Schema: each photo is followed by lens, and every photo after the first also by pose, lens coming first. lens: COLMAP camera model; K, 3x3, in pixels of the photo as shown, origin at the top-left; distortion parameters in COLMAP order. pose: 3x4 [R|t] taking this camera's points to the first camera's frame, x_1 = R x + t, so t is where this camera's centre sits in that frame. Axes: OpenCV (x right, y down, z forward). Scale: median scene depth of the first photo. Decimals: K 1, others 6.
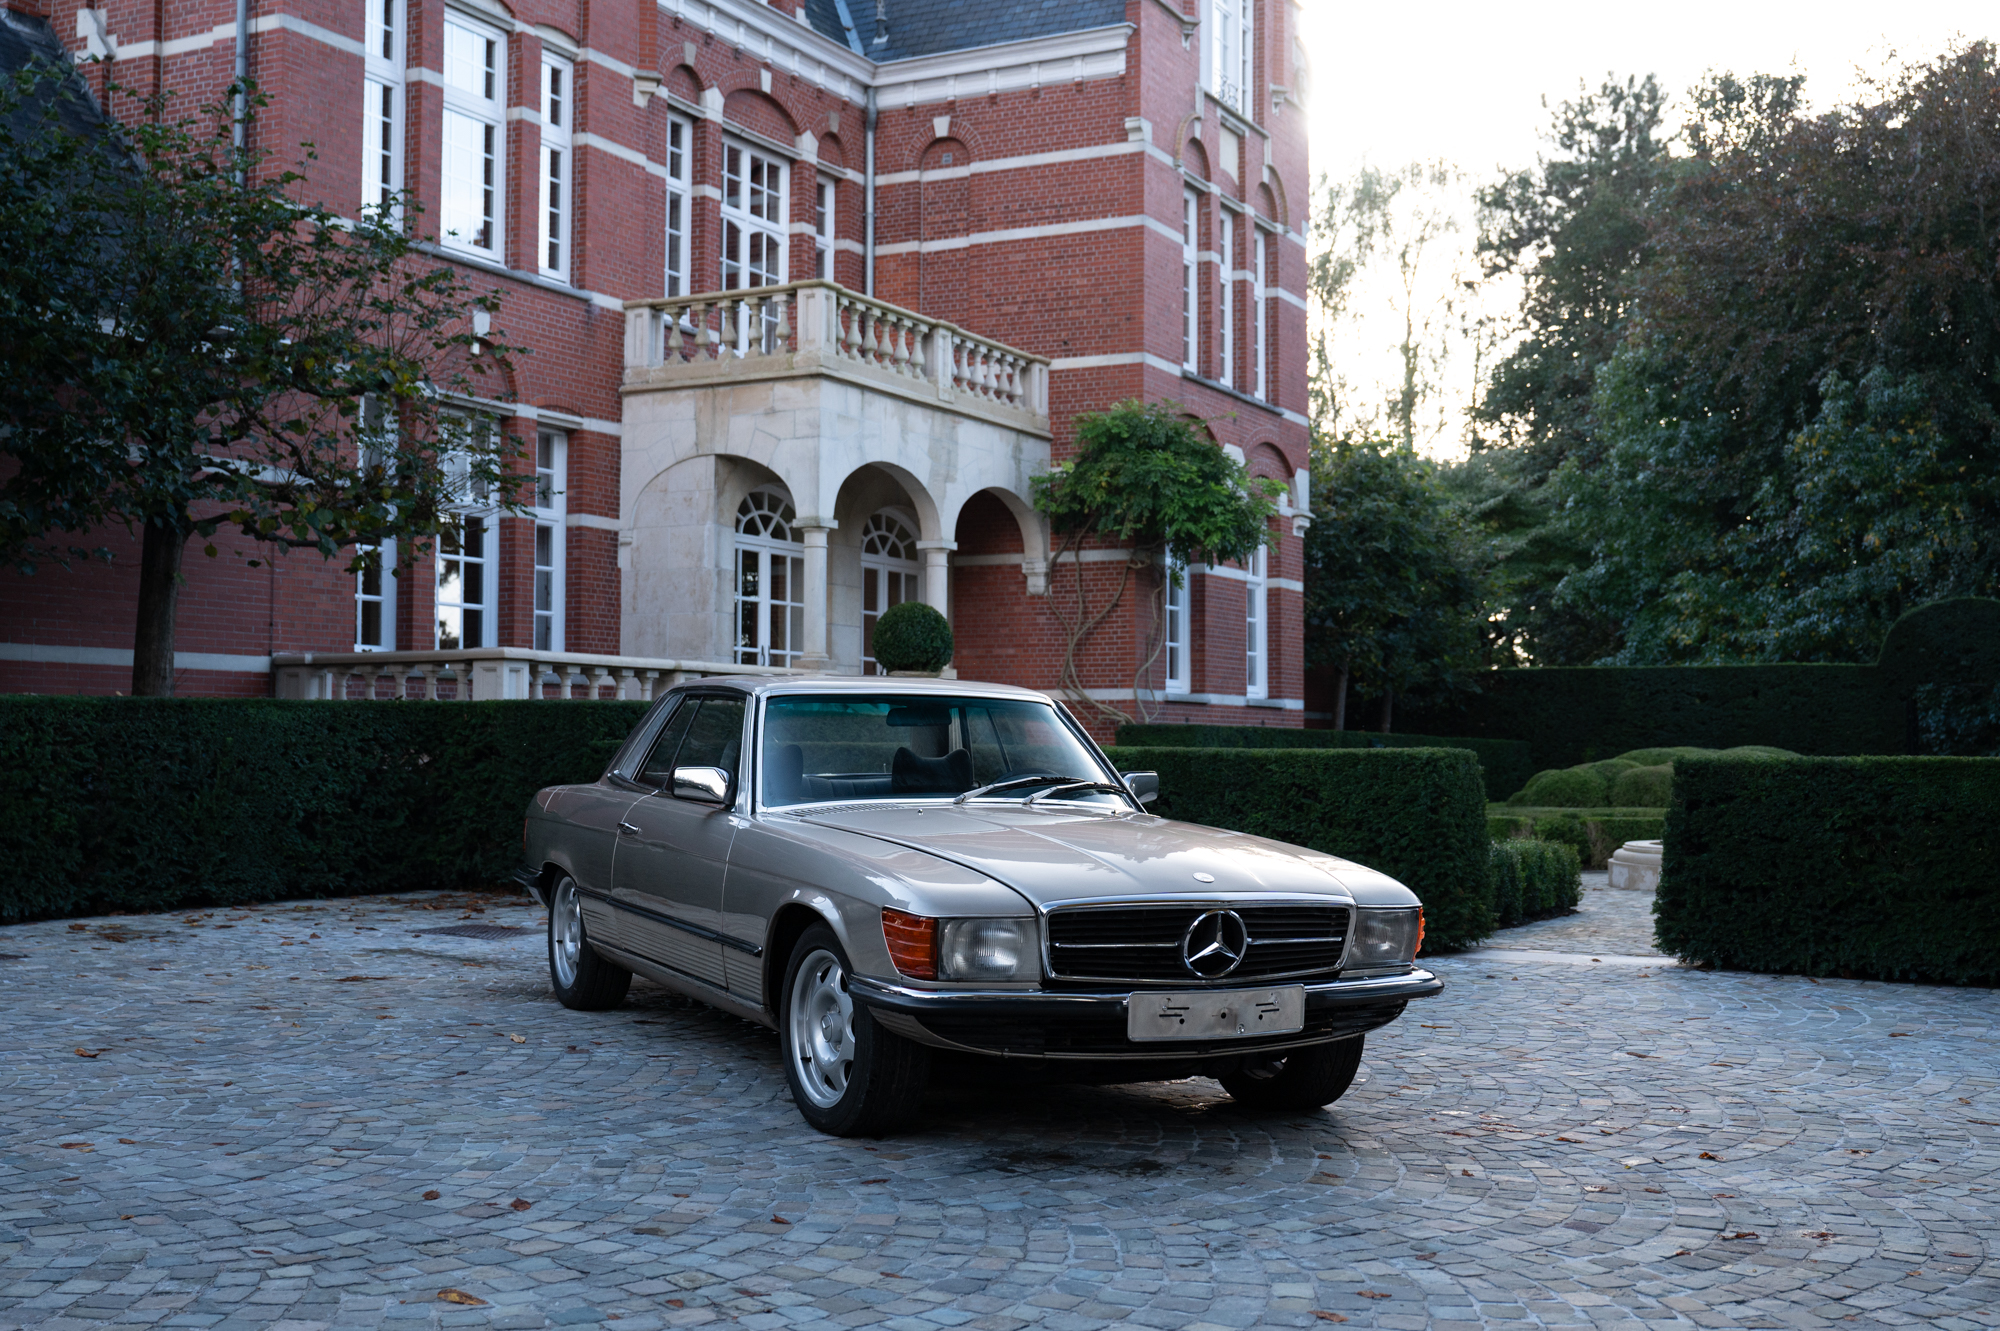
lens RADIAL K [[2229.4, 0, 950.4], [0, 2229.4, 633.1], [0, 0, 1]] dist [-0.005969, 0.000000]
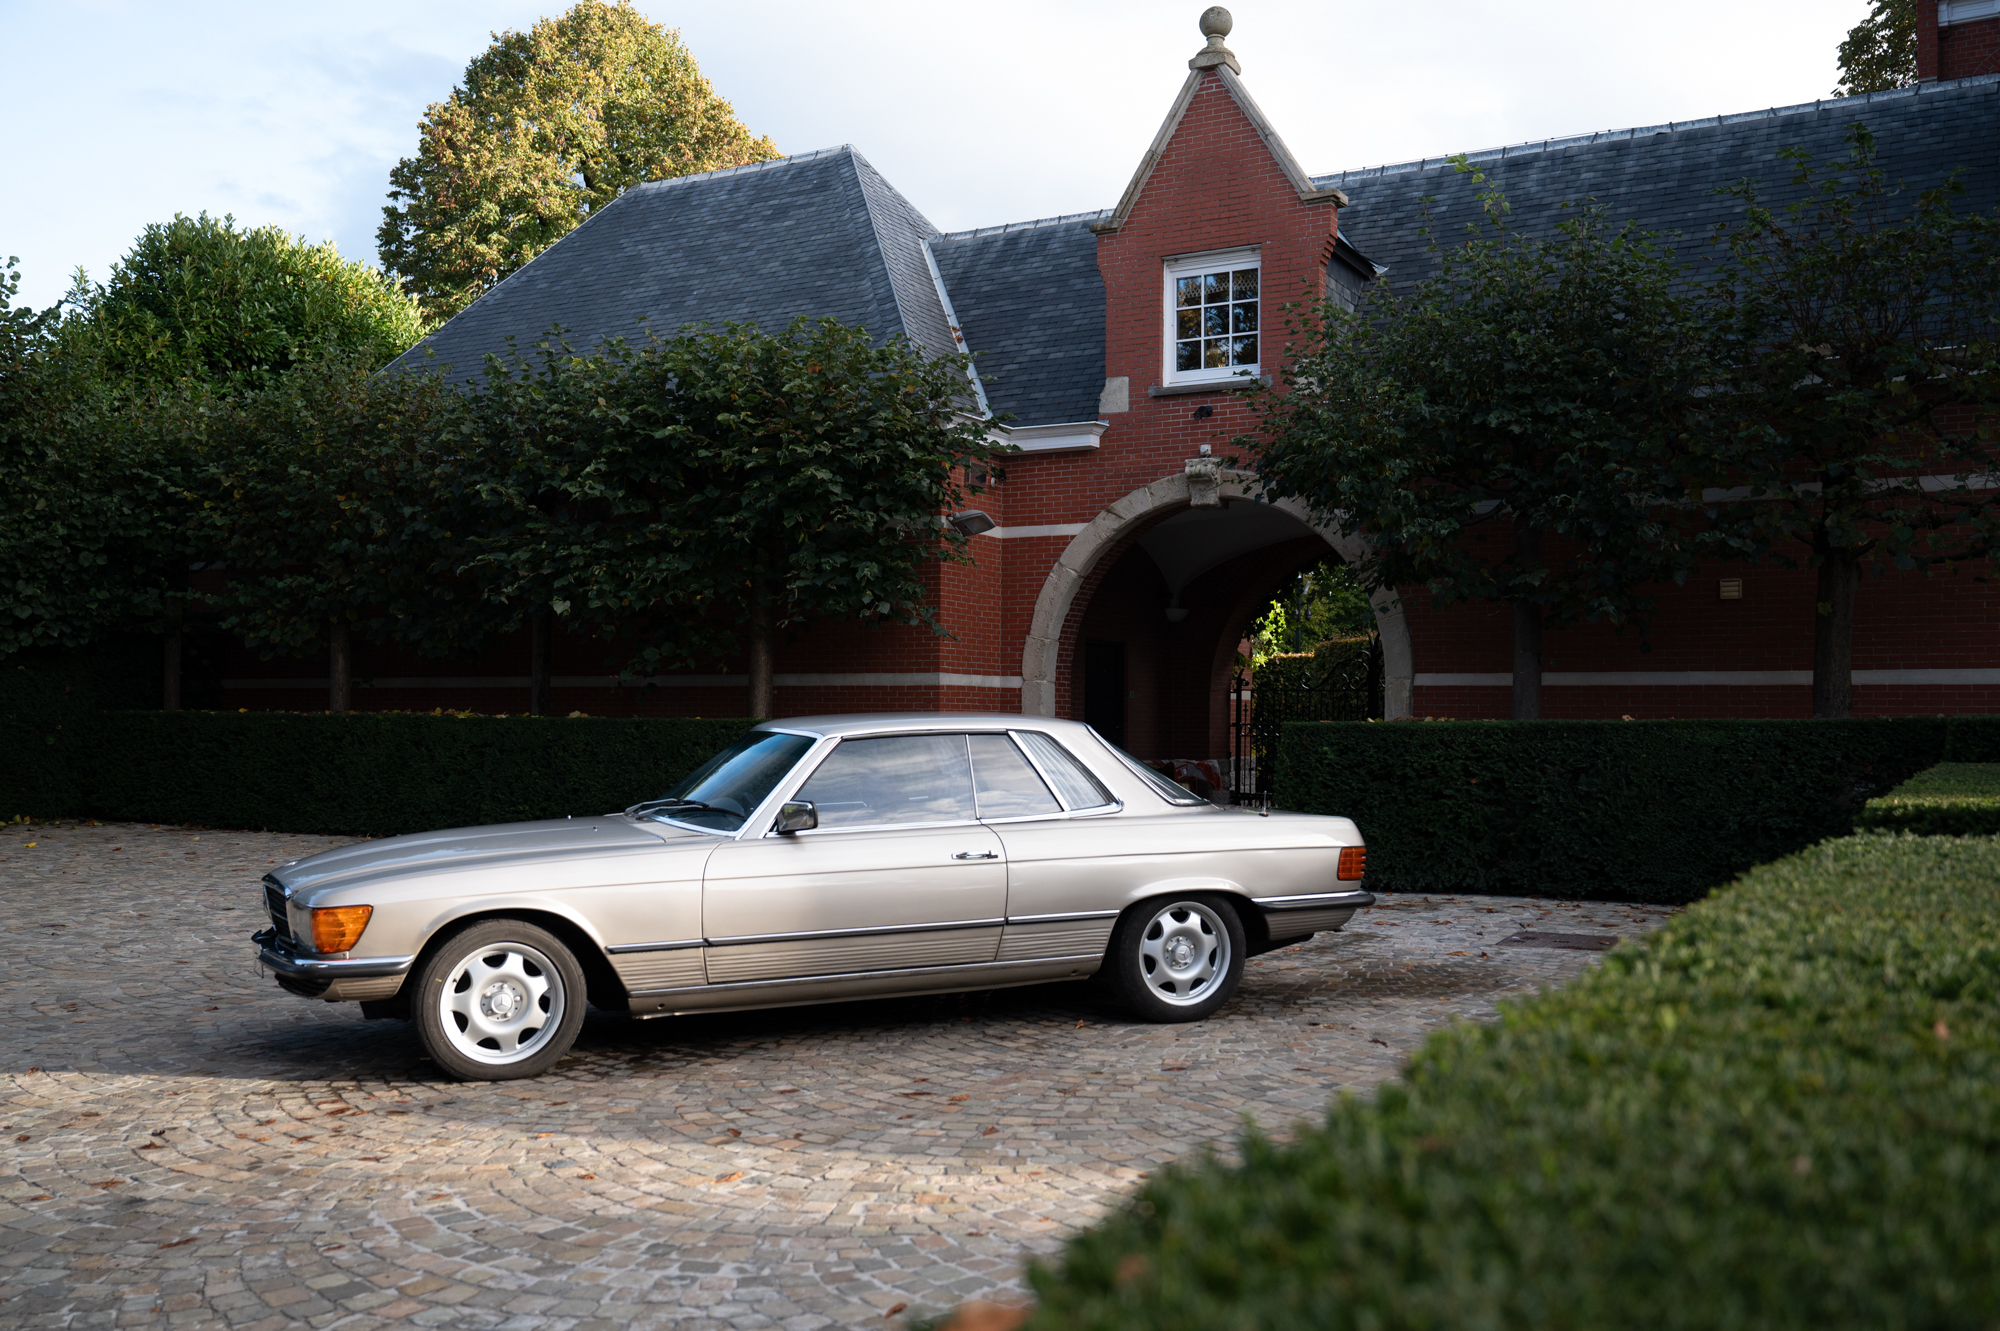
lens RADIAL K [[1756.9, 0, 992.4], [0, 1756.9, 669.6], [0, 0, 1]] dist [-0.013602, 0.010981]
pose [[-0.025406, -0.037247, -0.998983, 0.360467], [0.047296, 0.998142, -0.038419, 0.013600], [0.998558, -0.048224, -0.023597, 0.426957]]
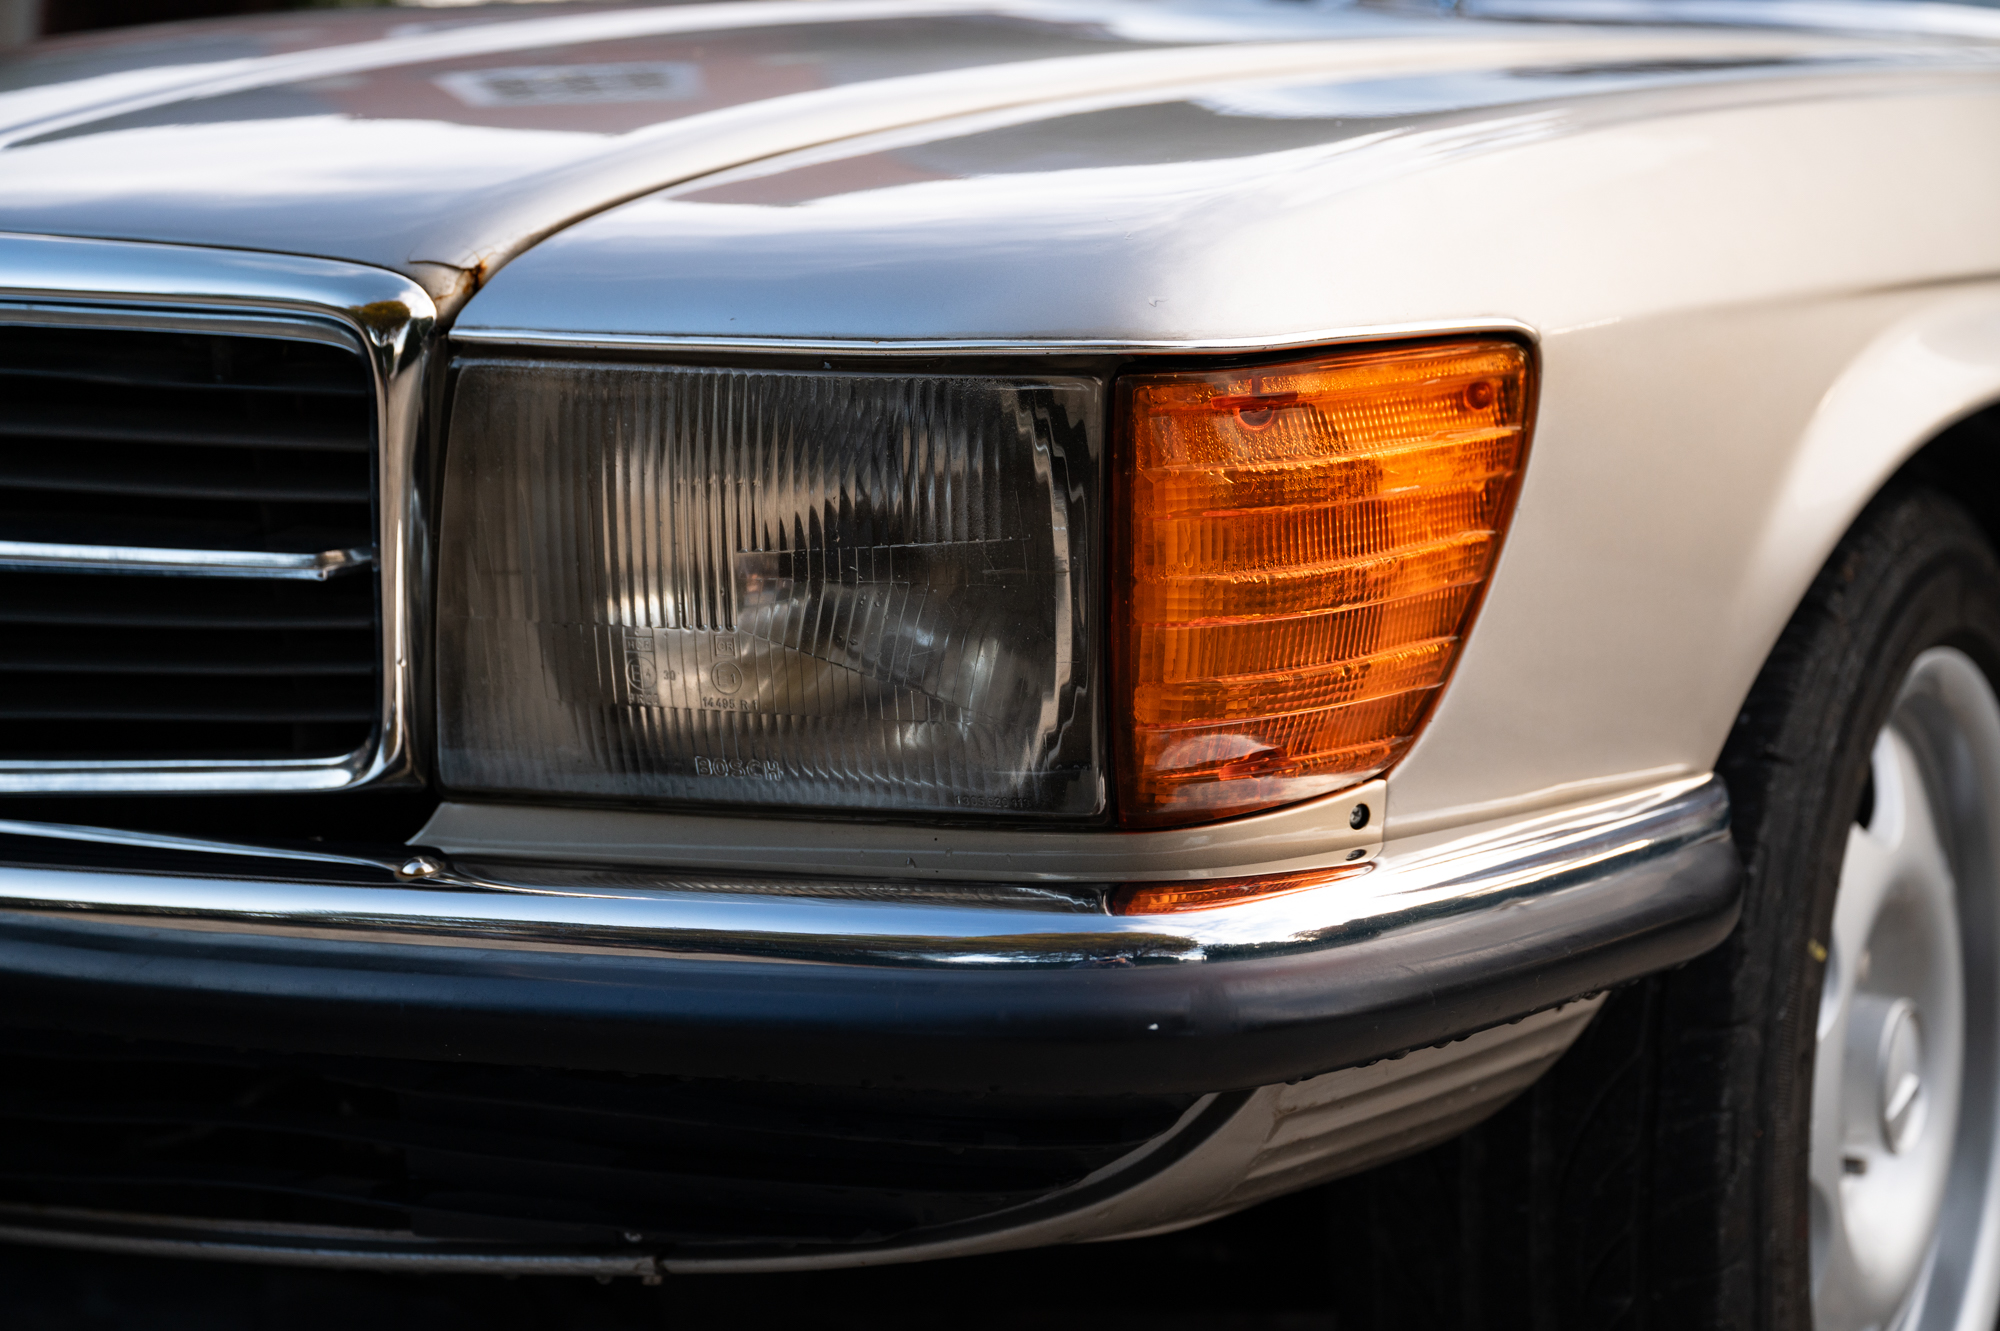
lens RADIAL K [[3348.4, 0, 995.8], [0, 3348.4, 660.4], [0, 0, 1]] dist [-0.034391, 0.000000]
pose [[0.528588, 0.065463, -0.846351, 0.109285], [0.054480, 0.992350, 0.110781, 0.035839], [0.847129, -0.104667, 0.520978, 0.271336]]
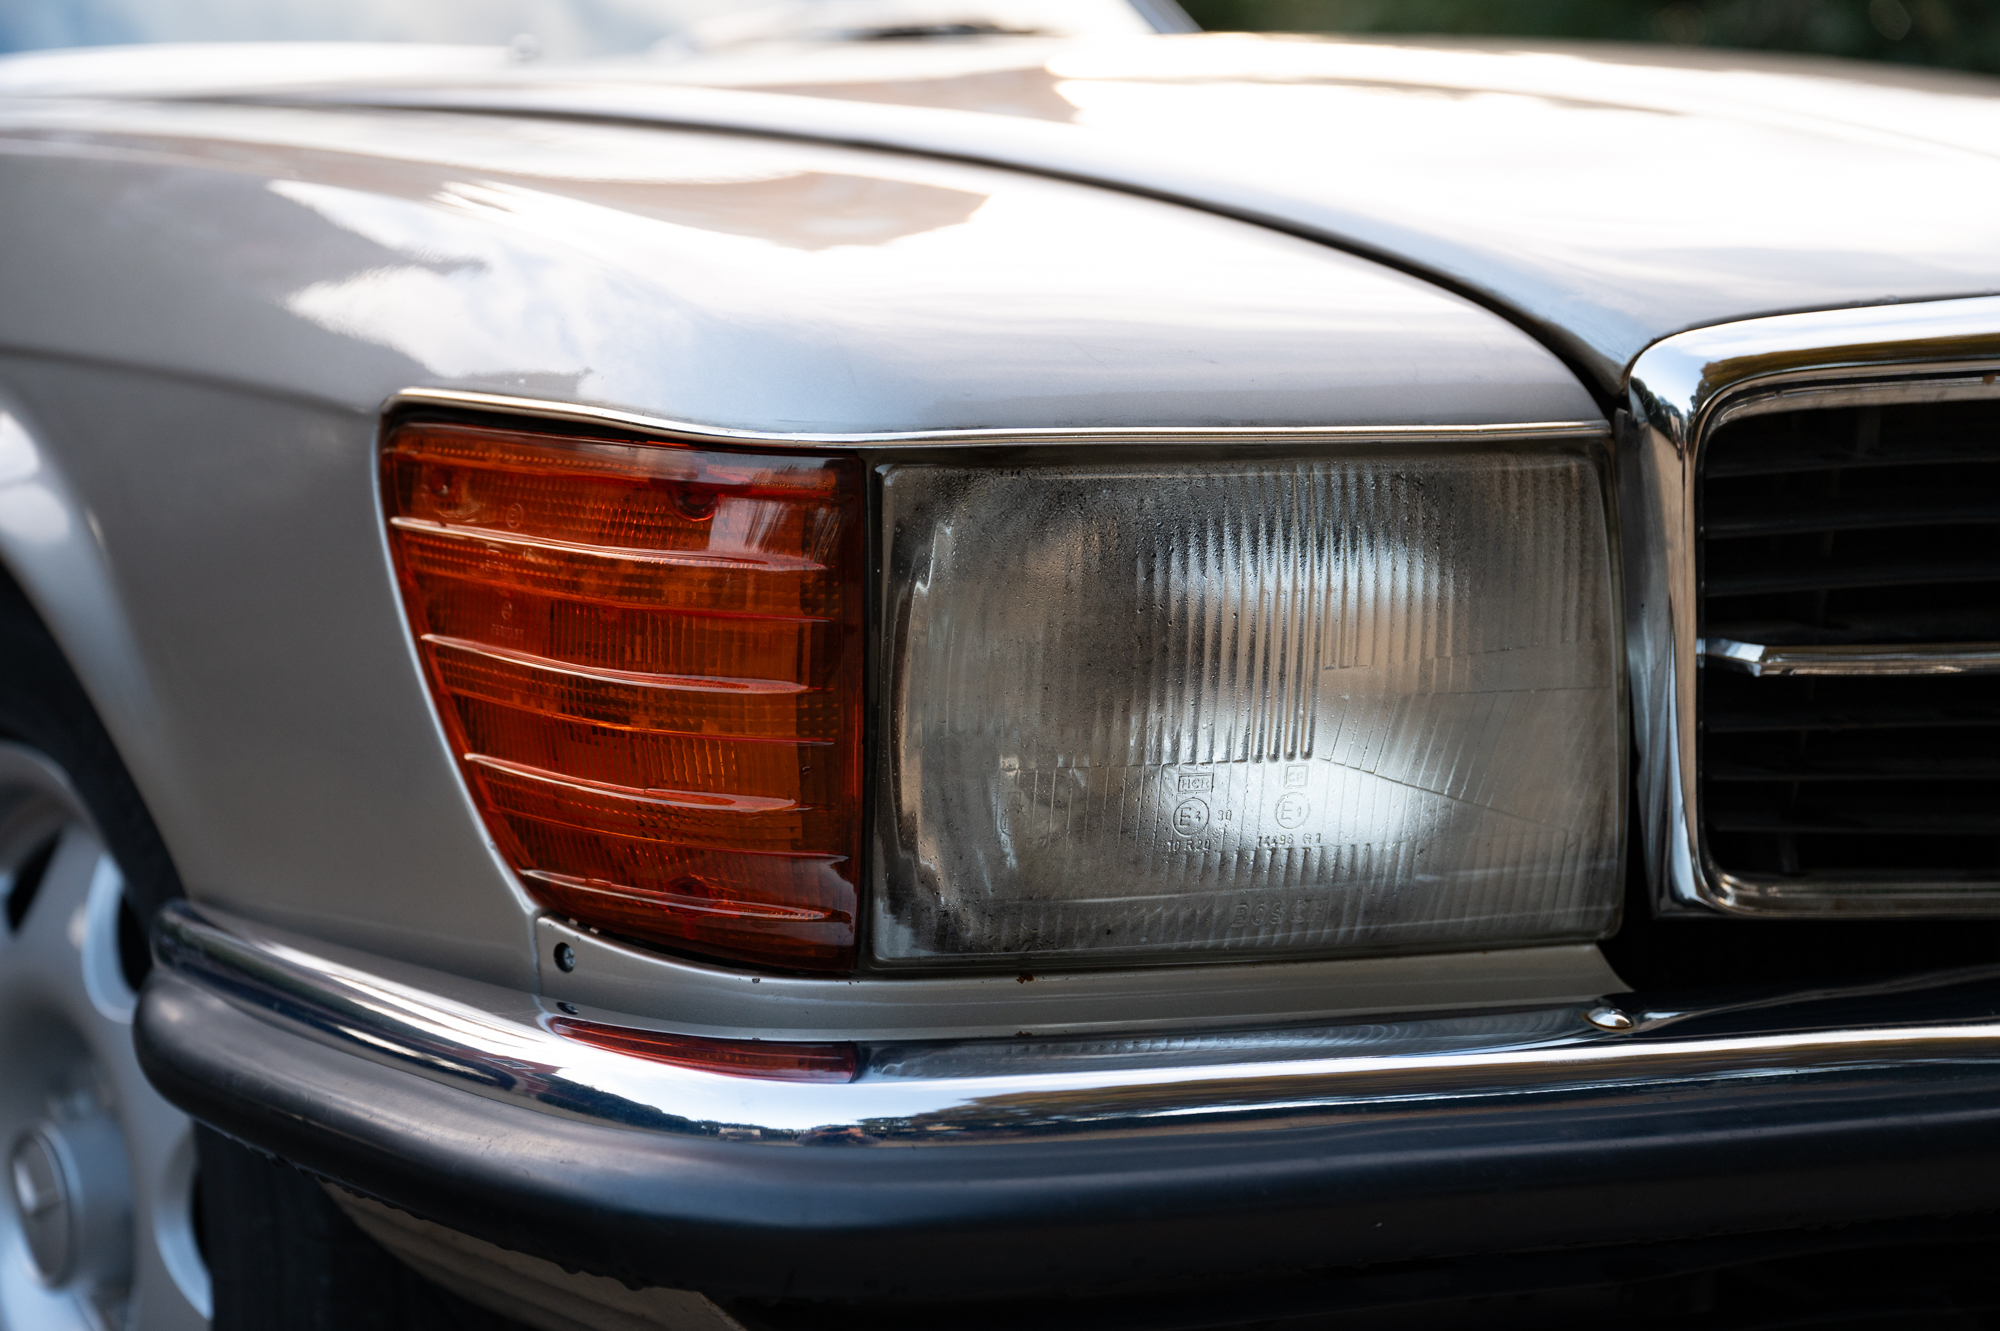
lens RADIAL K [[3348.4, 0, 998.0], [0, 3348.4, 658.6], [0, 0, 1]] dist [-0.034391, 0.000000]
pose [[0.984881, -0.024773, 0.171449, -0.008205], [0.003507, 0.992370, 0.123244, 0.031841], [-0.173194, -0.120780, 0.977454, 0.225058]]
